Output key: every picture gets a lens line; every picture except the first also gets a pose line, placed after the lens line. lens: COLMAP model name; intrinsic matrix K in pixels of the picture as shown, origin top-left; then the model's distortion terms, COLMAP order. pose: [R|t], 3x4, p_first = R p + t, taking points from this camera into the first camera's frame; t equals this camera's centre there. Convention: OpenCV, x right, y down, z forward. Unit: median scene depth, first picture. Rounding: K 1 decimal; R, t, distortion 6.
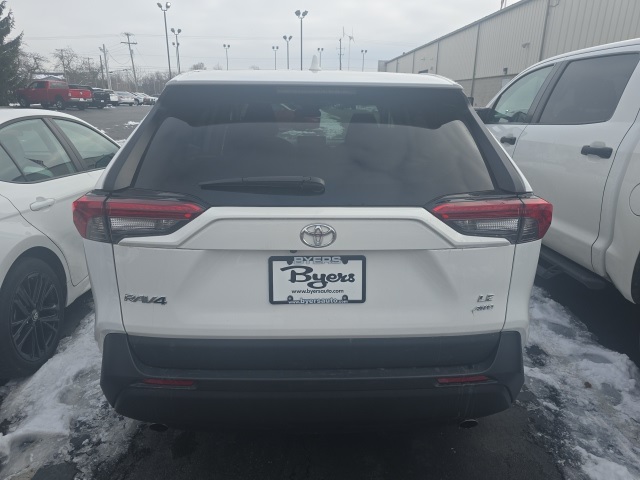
lens RADIAL K [[428.1, 0, 320.7], [0, 428.1, 243.1], [0, 0, 1]] dist [0.020877, -0.017858]
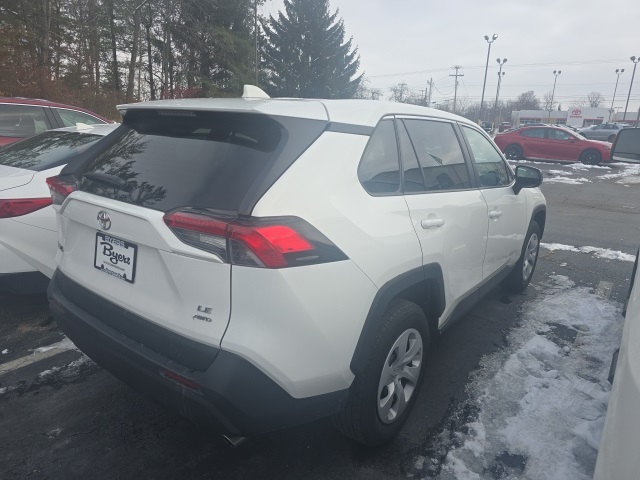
lens RADIAL K [[428.1, 0, 321.4], [0, 428.1, 239.4], [0, 0, 1]] dist [0.020877, -0.017858]
pose [[0.773409, 0.177448, -0.608564, 1.251255], [-0.218101, 0.975898, 0.007378, -0.111107], [0.595206, 0.127022, 0.793470, 0.330827]]
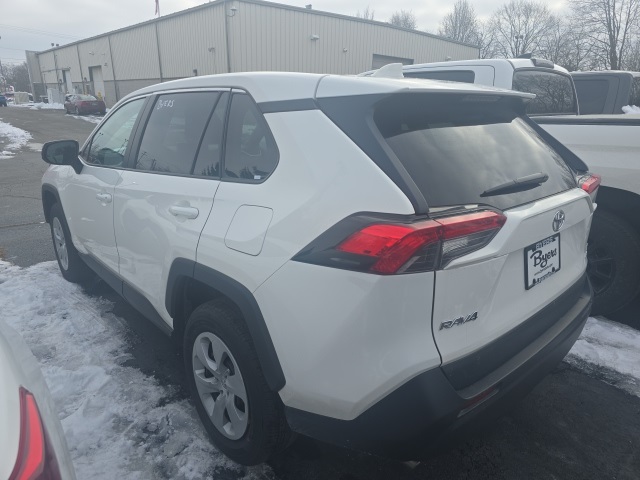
lens RADIAL K [[428.1, 0, 322.2], [0, 428.1, 239.6], [0, 0, 1]] dist [0.020877, -0.017858]
pose [[0.760193, -0.192790, 0.620434, -1.202938], [0.195936, 0.978527, 0.063989, -0.166047], [-0.619448, 0.072921, 0.781644, 0.437283]]
